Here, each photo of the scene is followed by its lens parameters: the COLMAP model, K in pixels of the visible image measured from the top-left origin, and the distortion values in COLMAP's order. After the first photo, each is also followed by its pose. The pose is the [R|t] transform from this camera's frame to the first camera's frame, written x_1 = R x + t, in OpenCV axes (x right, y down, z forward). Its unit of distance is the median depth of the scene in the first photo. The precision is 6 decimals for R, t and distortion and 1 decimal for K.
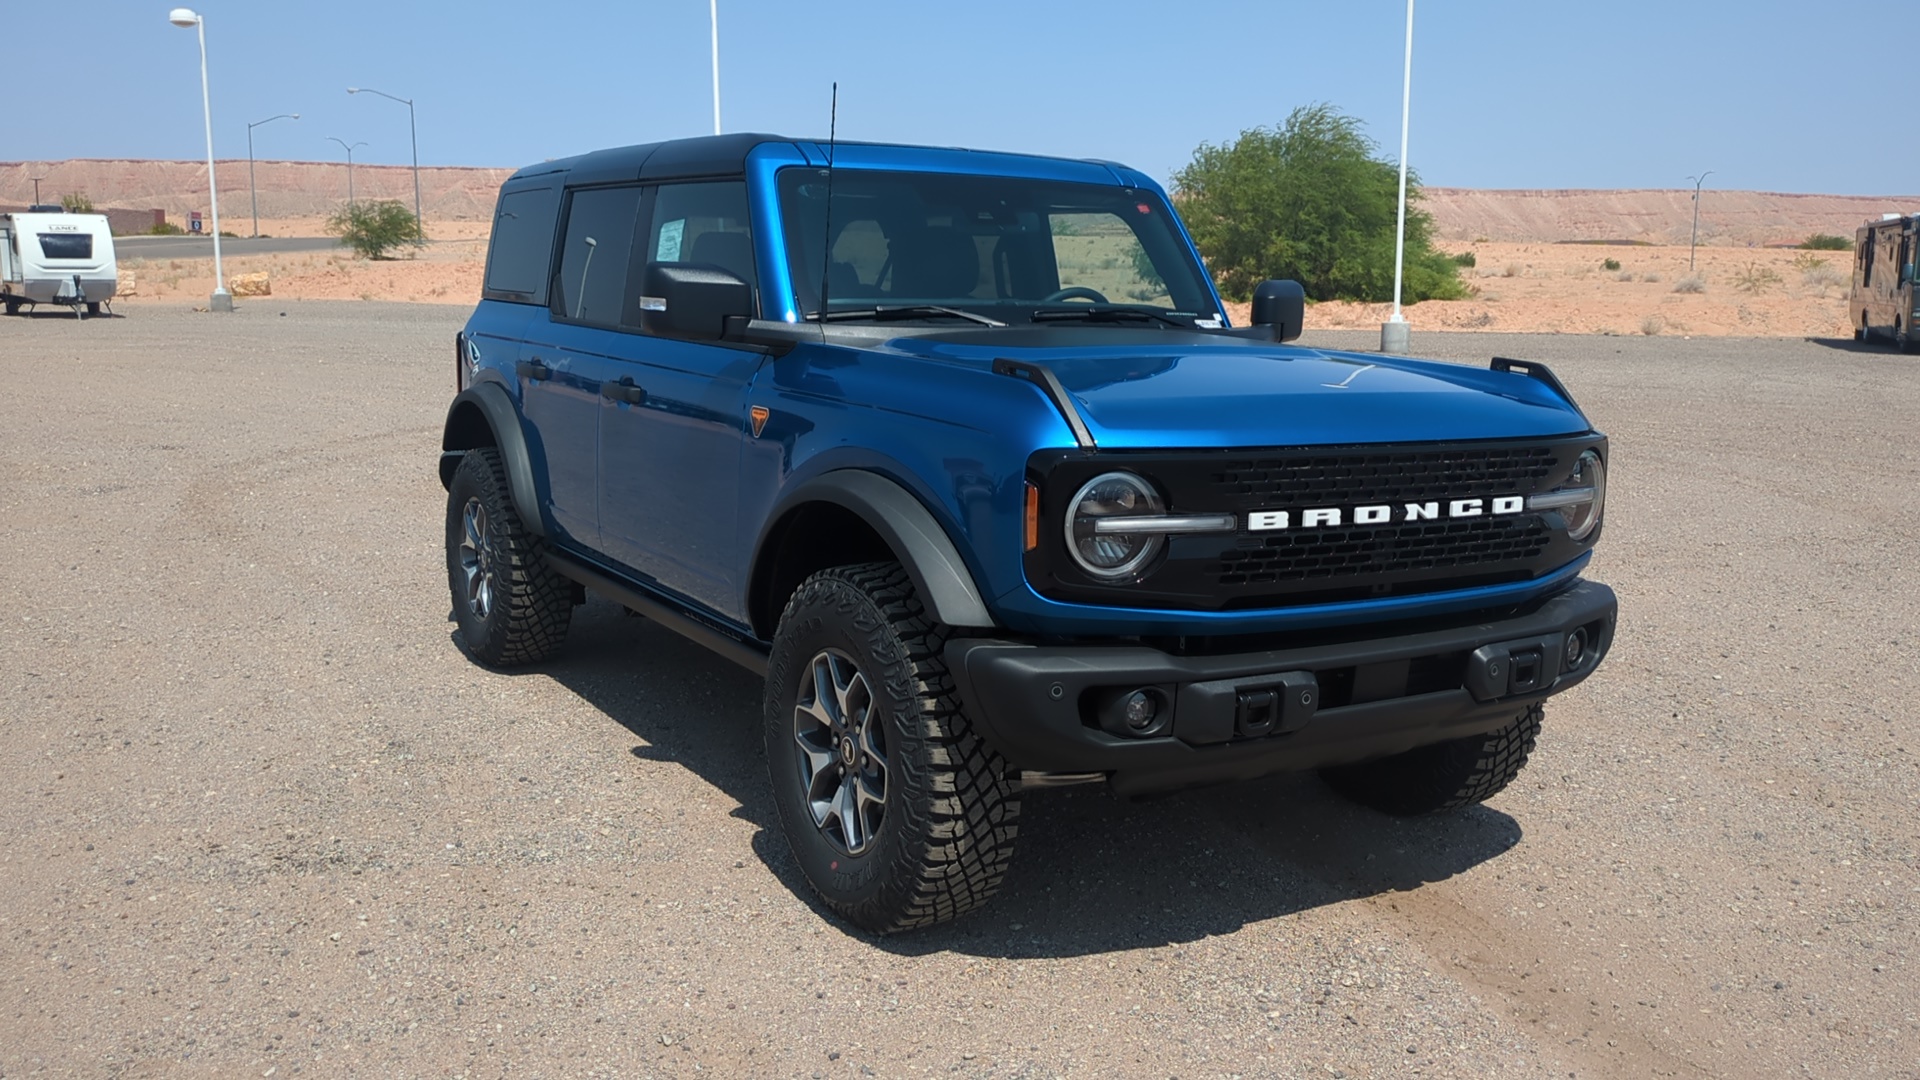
lens RADIAL K [[1646.2, 0, 964.4], [0, 1646.2, 538.0], [0, 0, 1]] dist [0.055609, -0.059681]
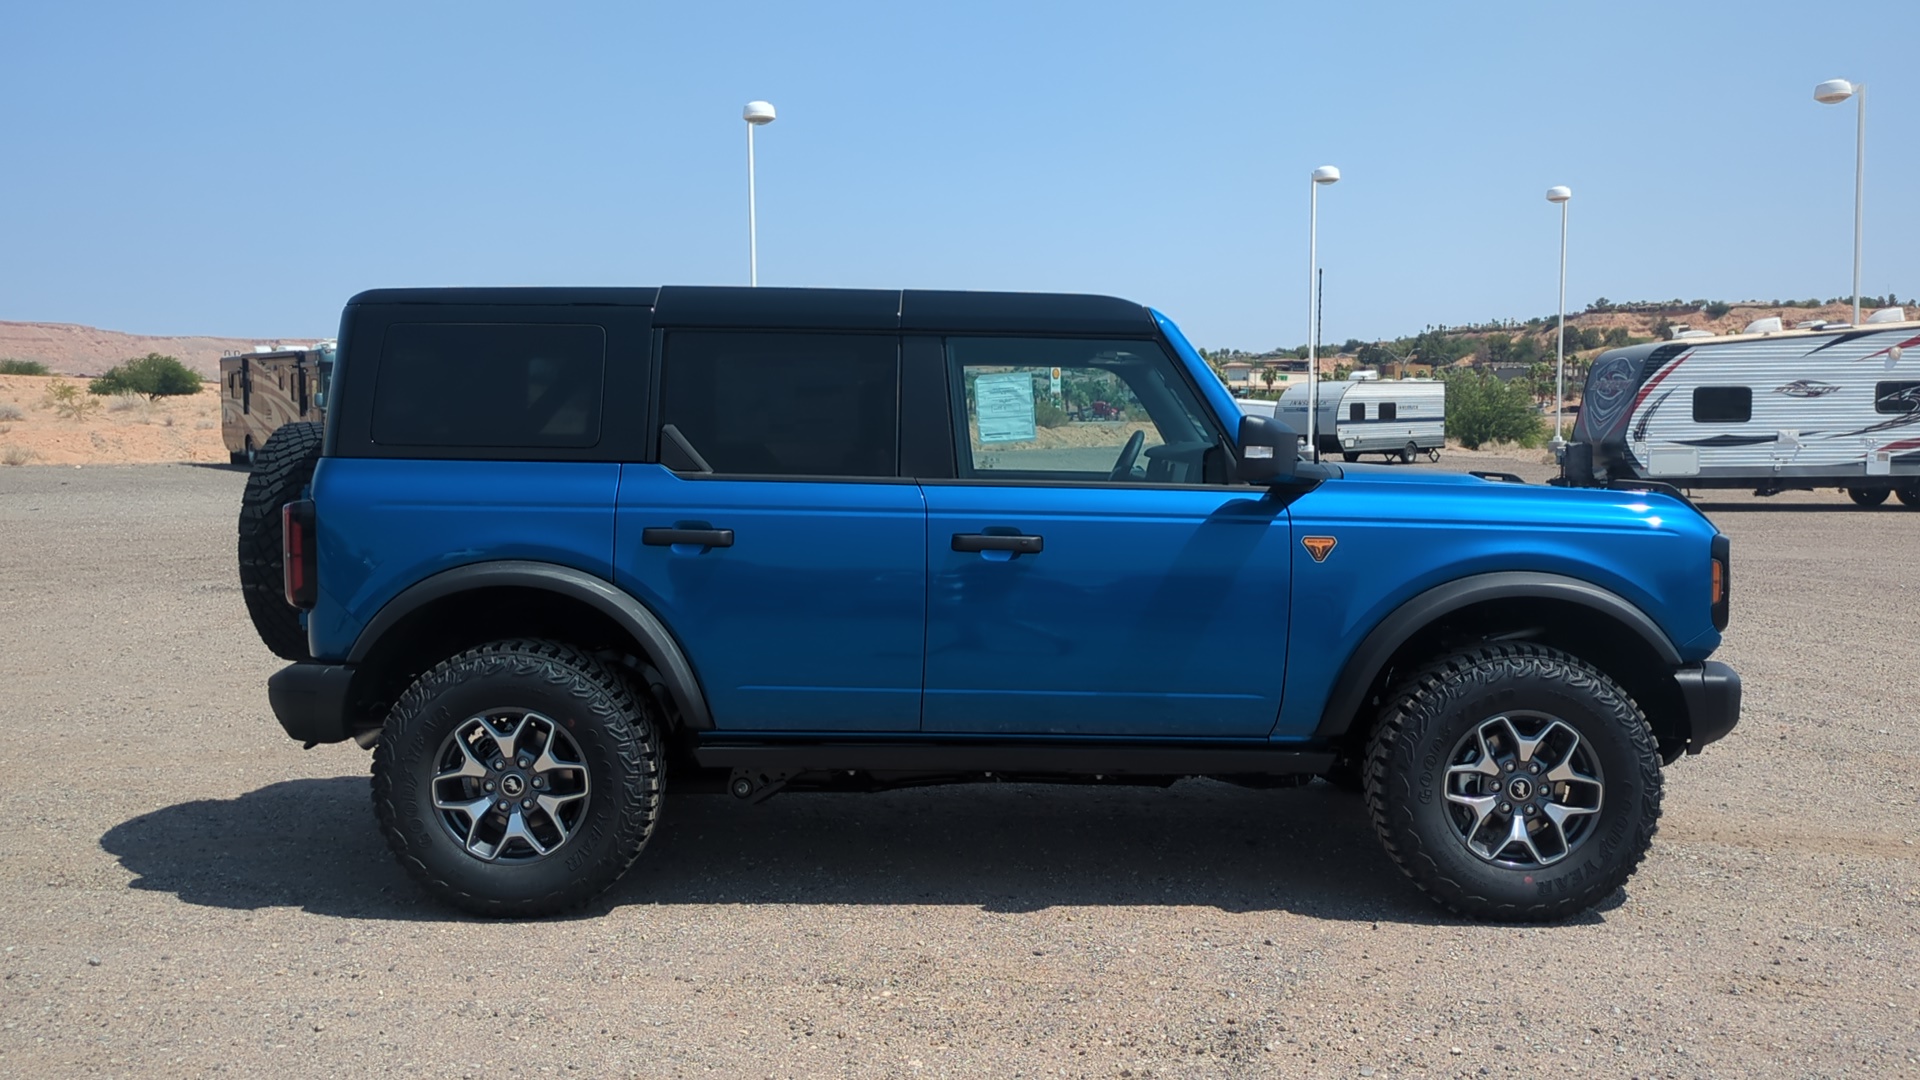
lens RADIAL K [[1646.2, 0, 971.3], [0, 1646.2, 543.8], [0, 0, 1]] dist [0.055609, -0.059681]
pose [[0.534408, -0.075591, 0.841840, -0.124648], [0.134581, 0.990896, 0.003542, -0.011212], [-0.834444, 0.111403, 0.539716, 0.057399]]
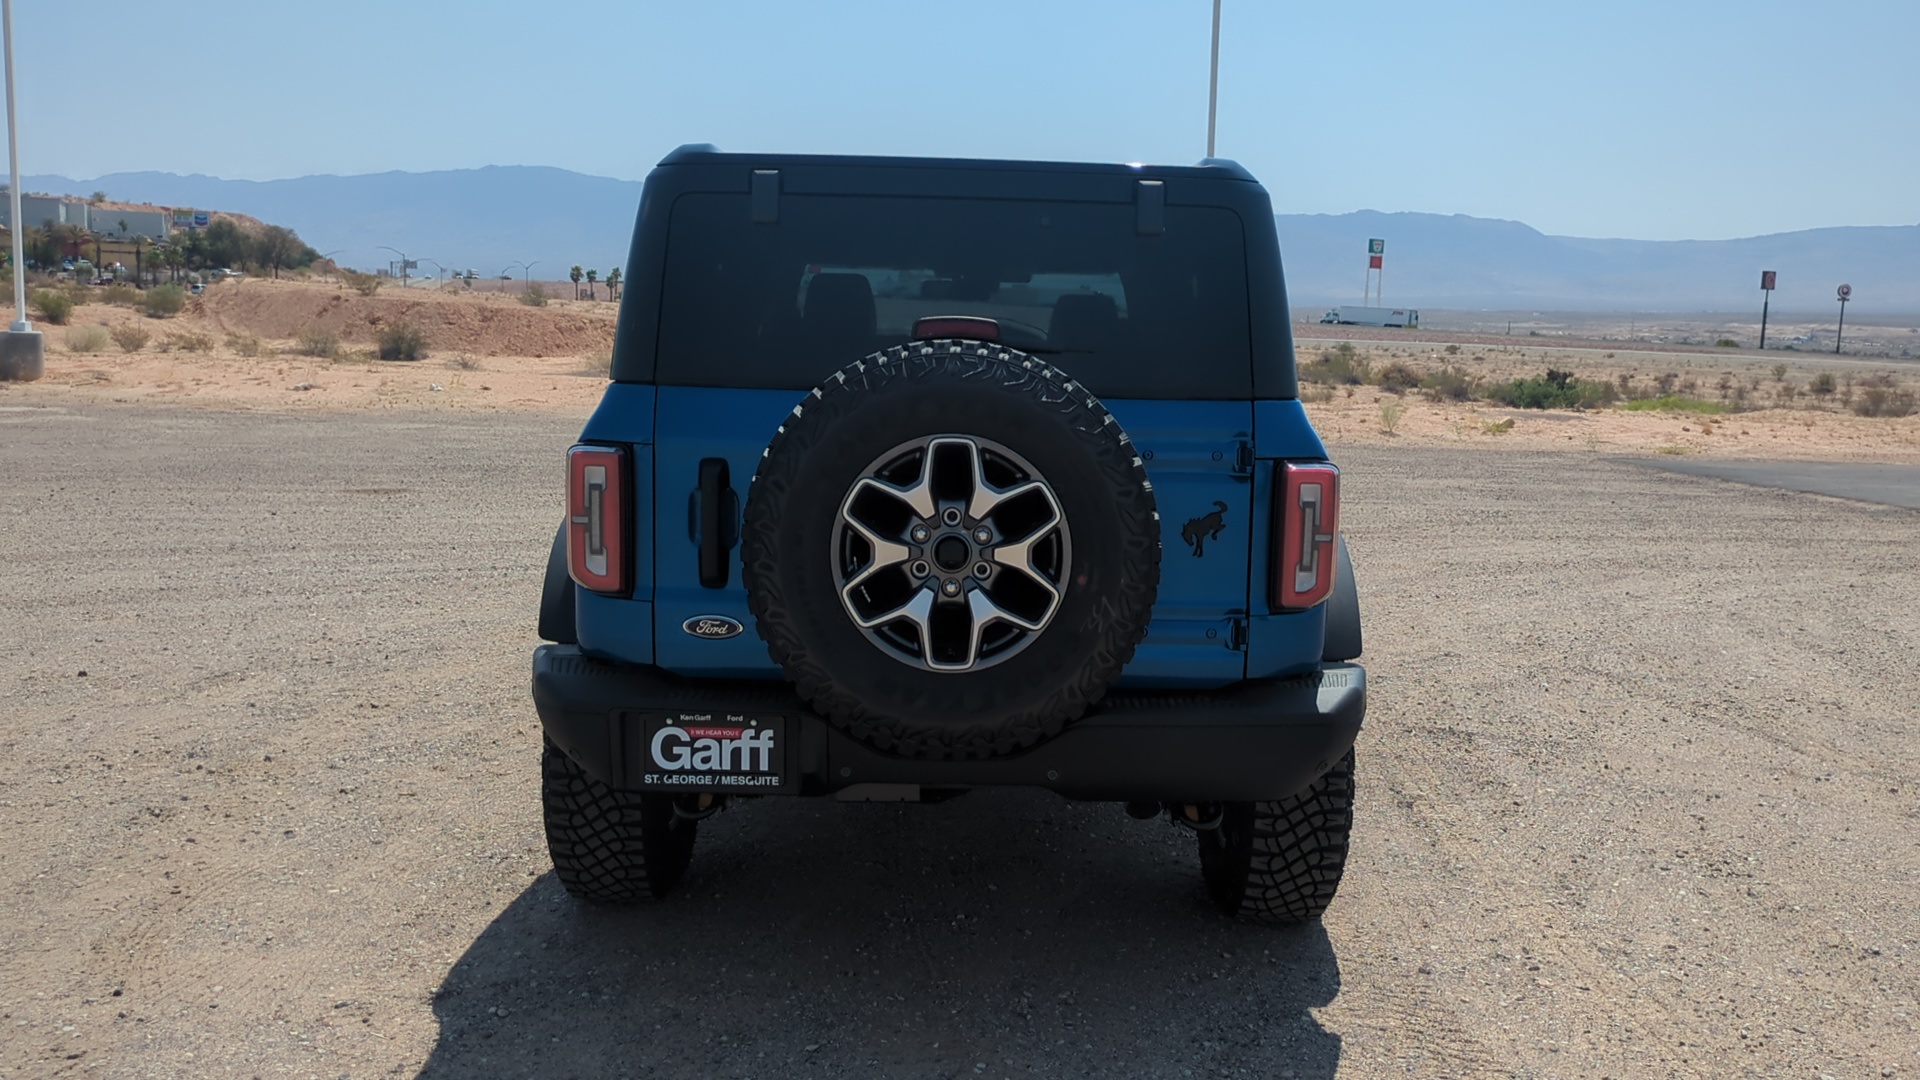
lens RADIAL K [[1646.2, 0, 983.9], [0, 1646.2, 533.1], [0, 0, 1]] dist [0.055609, -0.059681]
pose [[-0.855253, -0.109378, 0.506536, -0.077907], [0.030112, 0.965330, 0.259290, -0.039783], [-0.517335, 0.237011, -0.822308, 0.244159]]
